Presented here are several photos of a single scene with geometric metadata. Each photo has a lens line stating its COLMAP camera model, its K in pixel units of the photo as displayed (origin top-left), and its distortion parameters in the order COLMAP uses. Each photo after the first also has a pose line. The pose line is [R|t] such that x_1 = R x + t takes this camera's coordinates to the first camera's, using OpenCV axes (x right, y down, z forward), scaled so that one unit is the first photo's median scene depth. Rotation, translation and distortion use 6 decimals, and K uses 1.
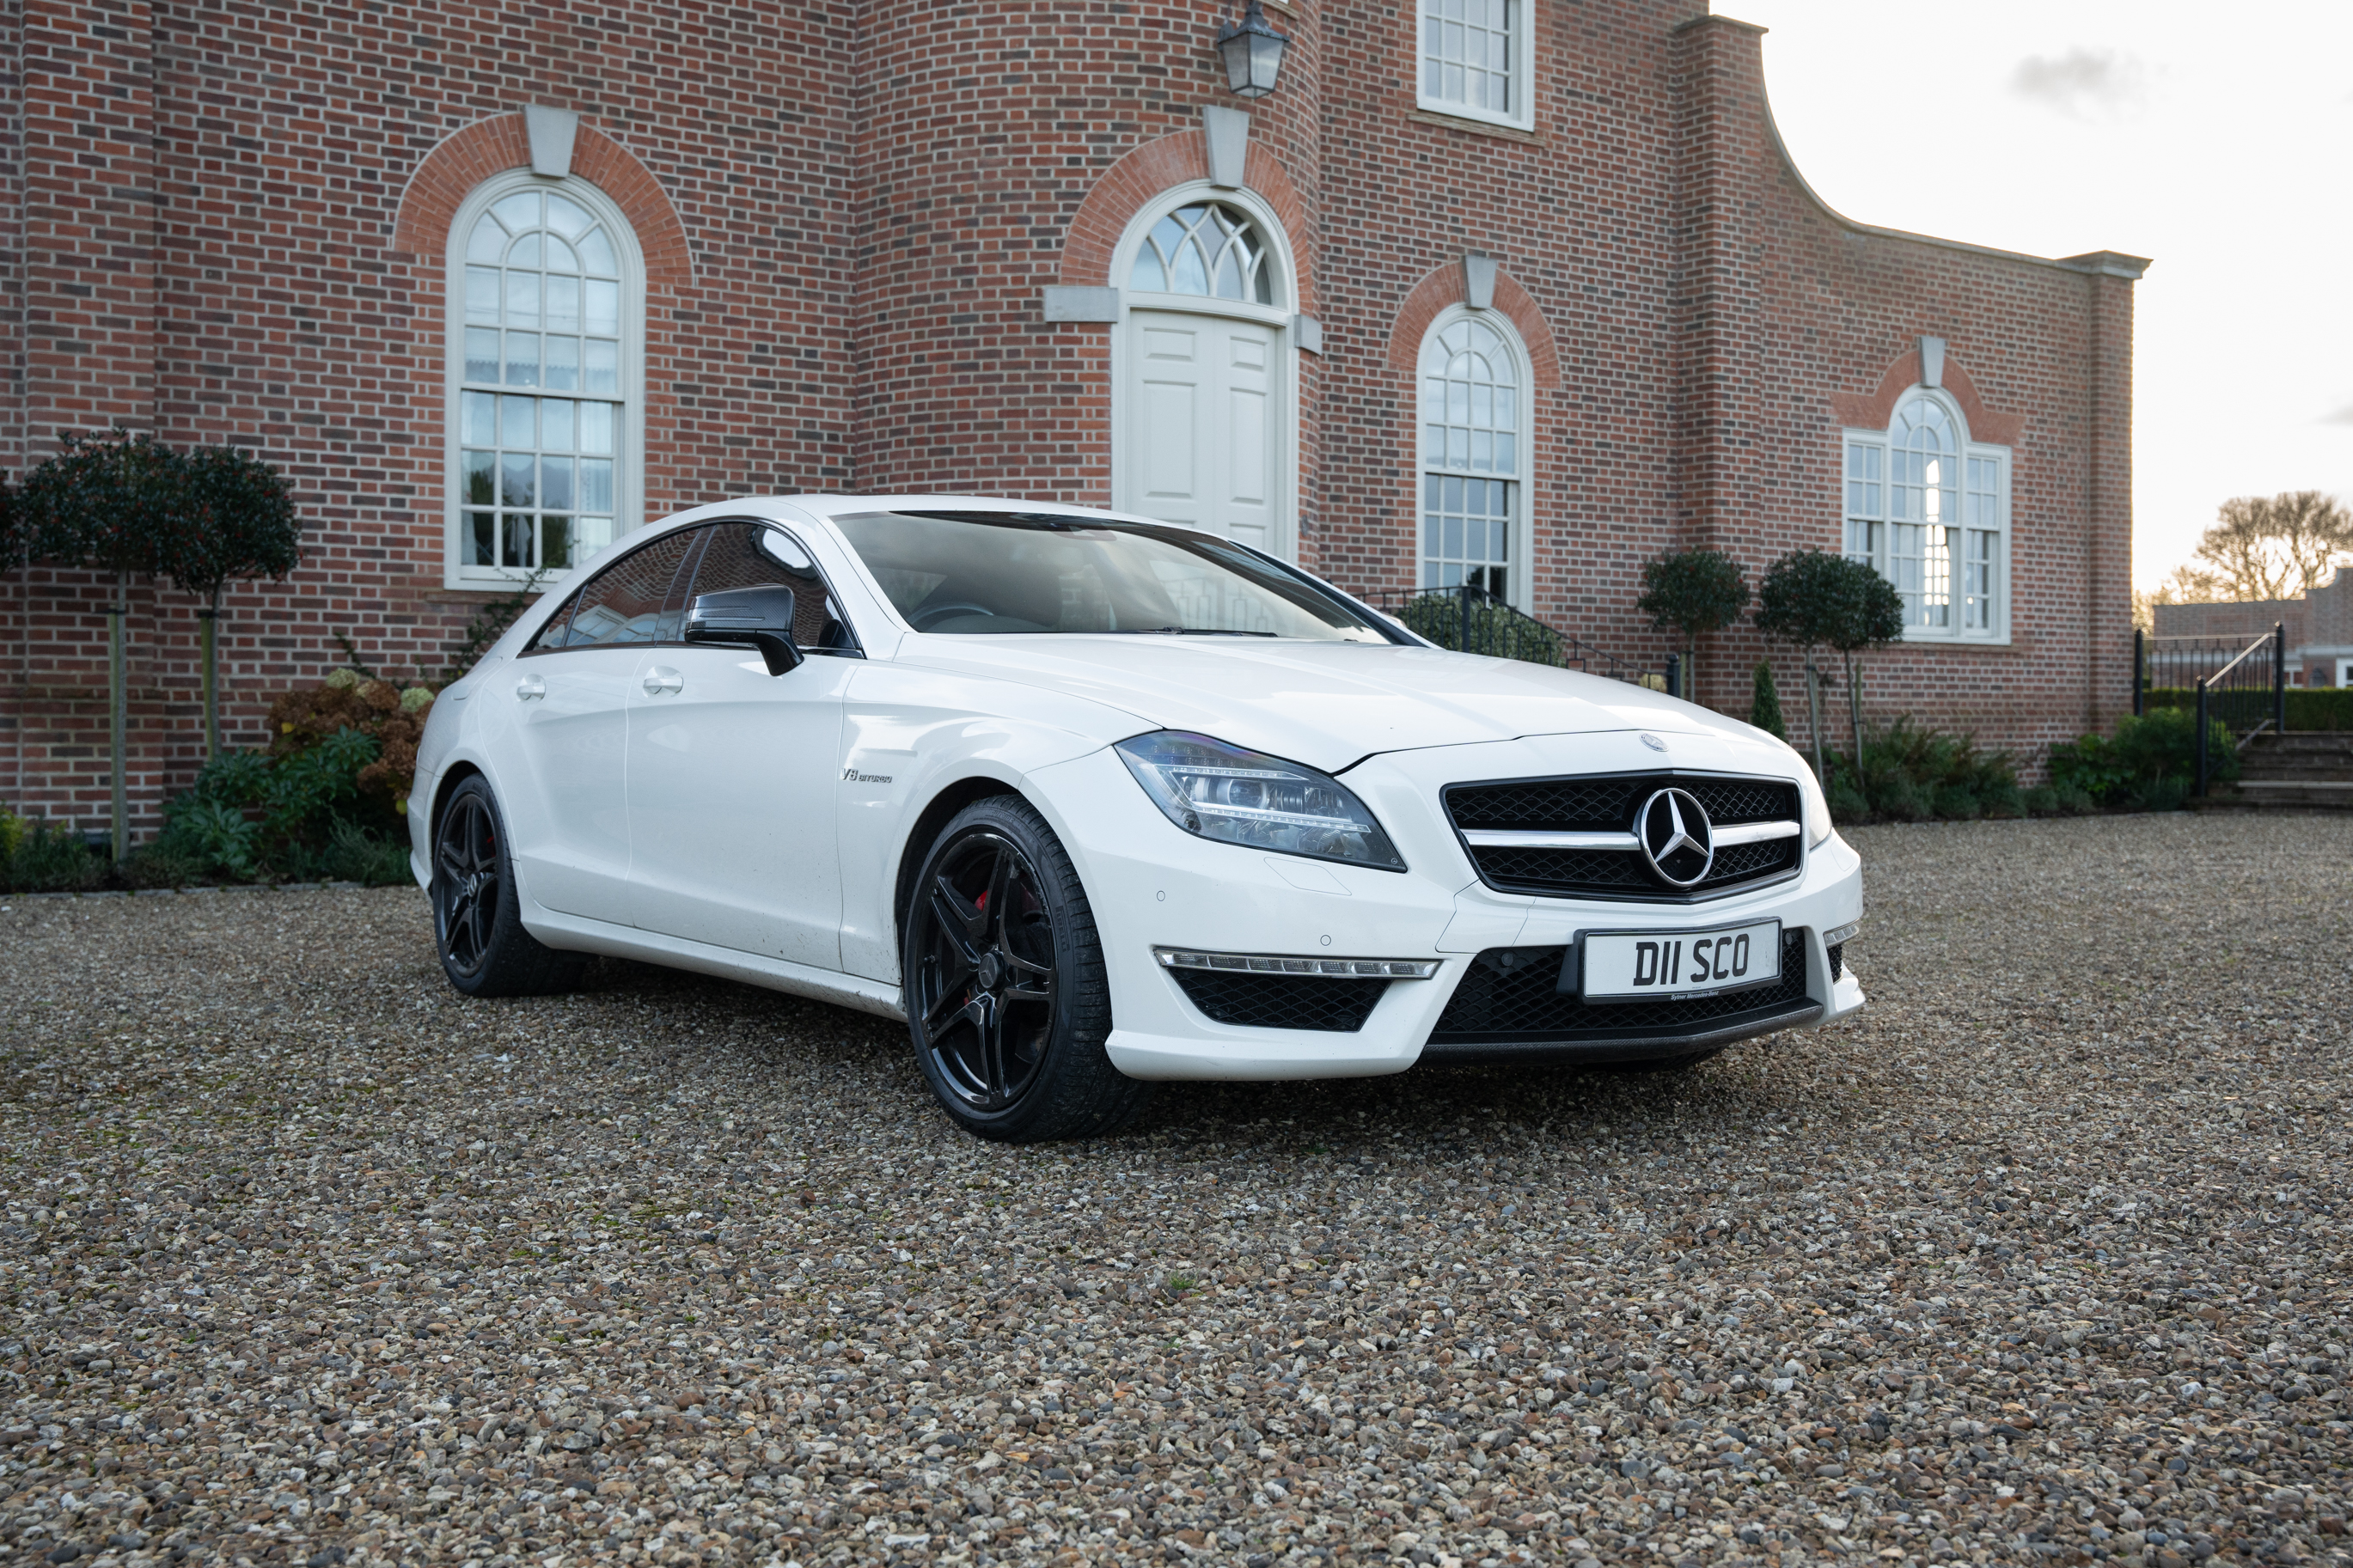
lens RADIAL K [[2409.3, 0, 1181.8], [0, 2409.3, 784.5], [0, 0, 1]] dist [-0.088054, 0.226121]
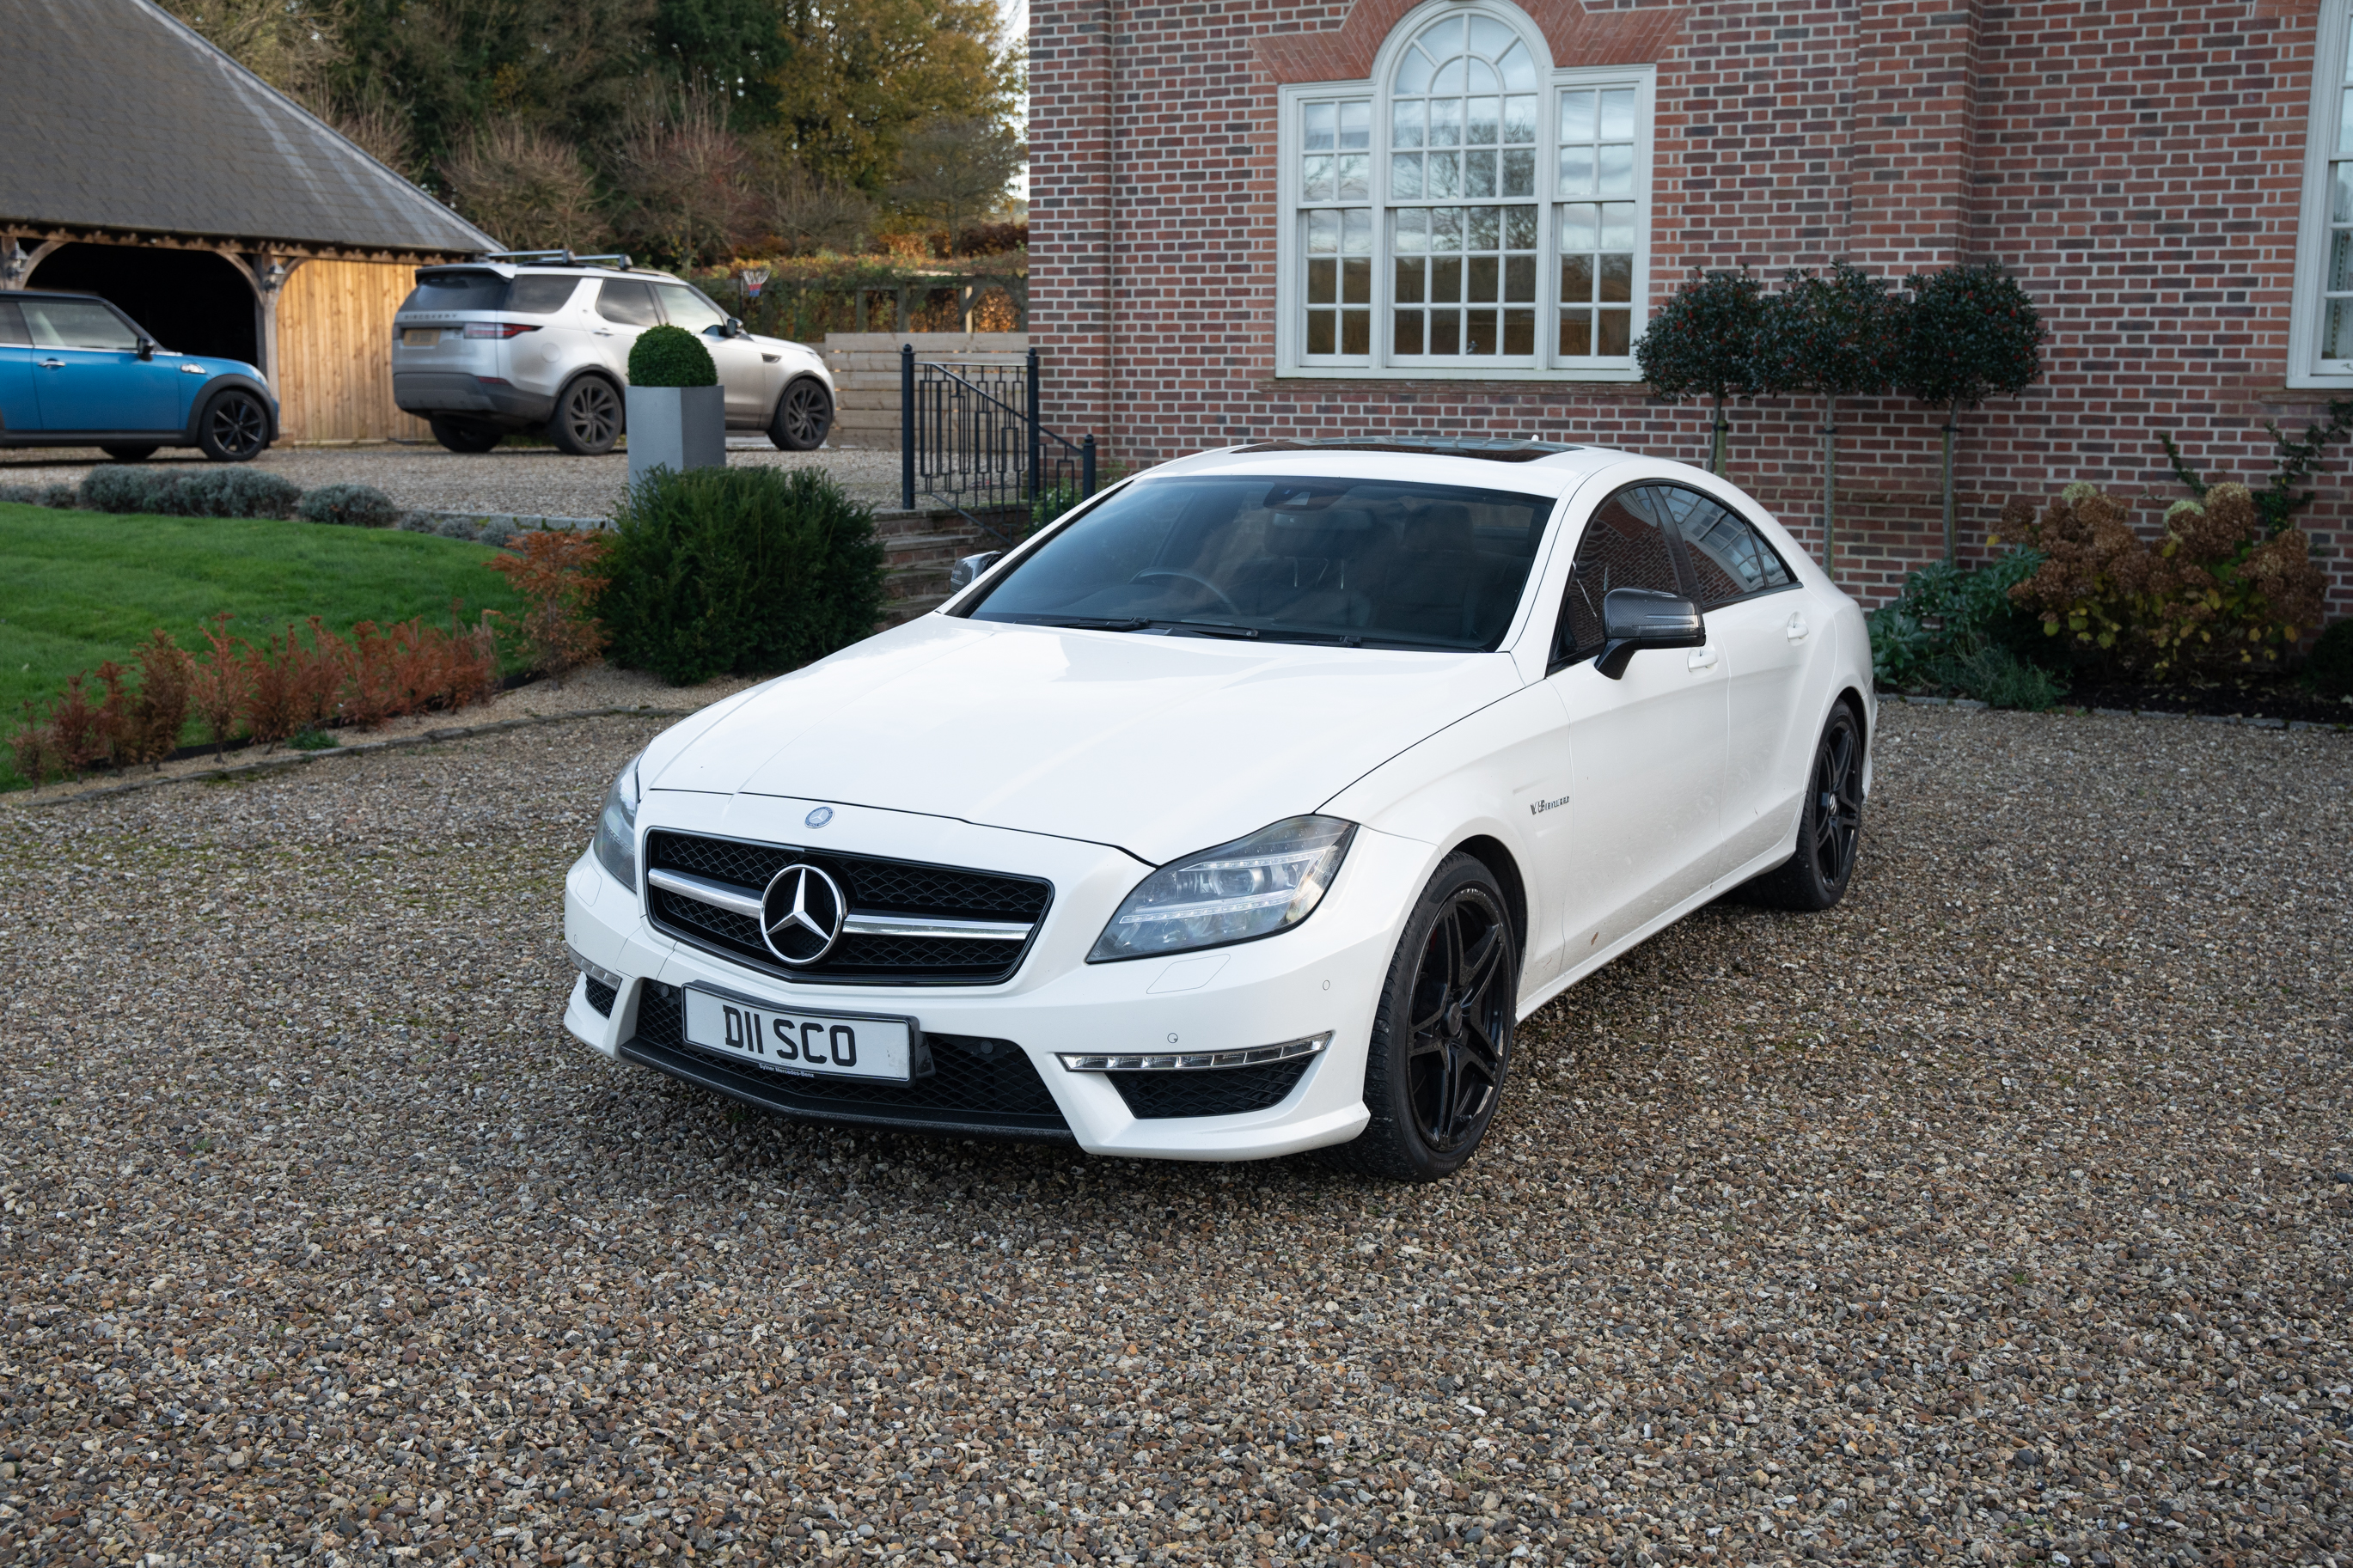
lens RADIAL K [[2378.9, 0, 1176.5], [0, 2378.9, 784.0], [0, 0, 1]] dist [-0.076661, 0.223454]
pose [[0.424941, 0.149600, -0.892774, 0.360823], [-0.028595, 0.987976, 0.151942, -0.058996], [0.904769, -0.039037, 0.424109, 0.224518]]
